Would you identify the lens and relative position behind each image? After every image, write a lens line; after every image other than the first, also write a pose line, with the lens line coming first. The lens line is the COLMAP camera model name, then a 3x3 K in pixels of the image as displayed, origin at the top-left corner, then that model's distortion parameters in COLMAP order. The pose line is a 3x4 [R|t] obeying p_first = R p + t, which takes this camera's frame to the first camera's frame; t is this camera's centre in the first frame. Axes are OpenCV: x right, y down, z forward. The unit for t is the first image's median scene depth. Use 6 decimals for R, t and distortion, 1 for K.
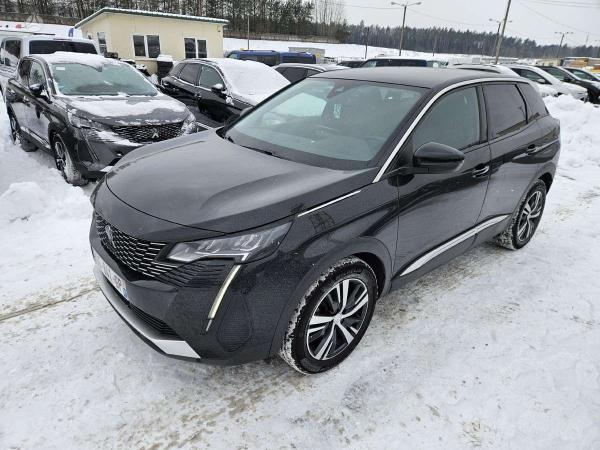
lens RADIAL K [[393.1, 0, 302.3], [0, 393.1, 225.7], [0, 0, 1]] dist [0.053256, -0.049024]
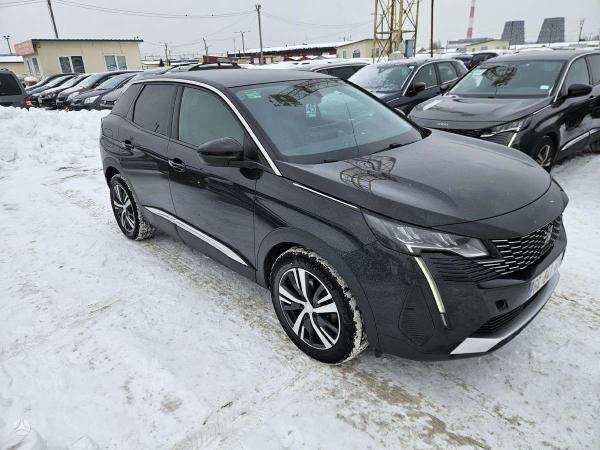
lens RADIAL K [[393.1, 0, 302.3], [0, 393.1, 225.7], [0, 0, 1]] dist [0.053256, -0.049024]
pose [[-0.015612, -0.410822, 0.911582, -1.125380], [0.423271, 0.823259, 0.378267, -0.513912], [-0.905869, 0.391752, 0.161036, 1.140135]]
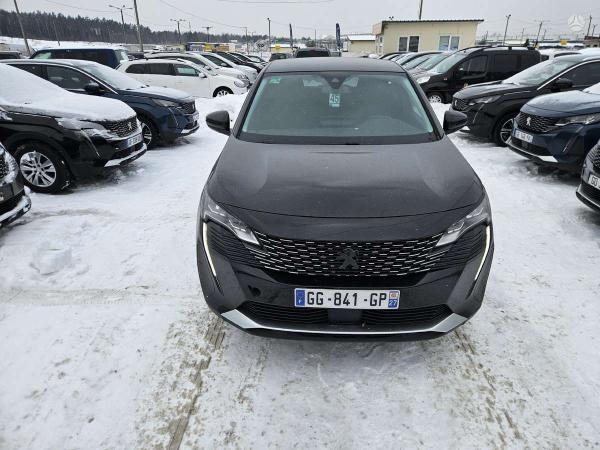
lens RADIAL K [[393.1, 0, 302.3], [0, 393.1, 225.7], [0, 0, 1]] dist [0.053256, -0.049024]
pose [[0.686881, -0.326406, 0.649348, -0.927336], [0.308227, 0.939972, 0.146451, -0.174593], [-0.658172, 0.099552, 0.746257, 0.322032]]
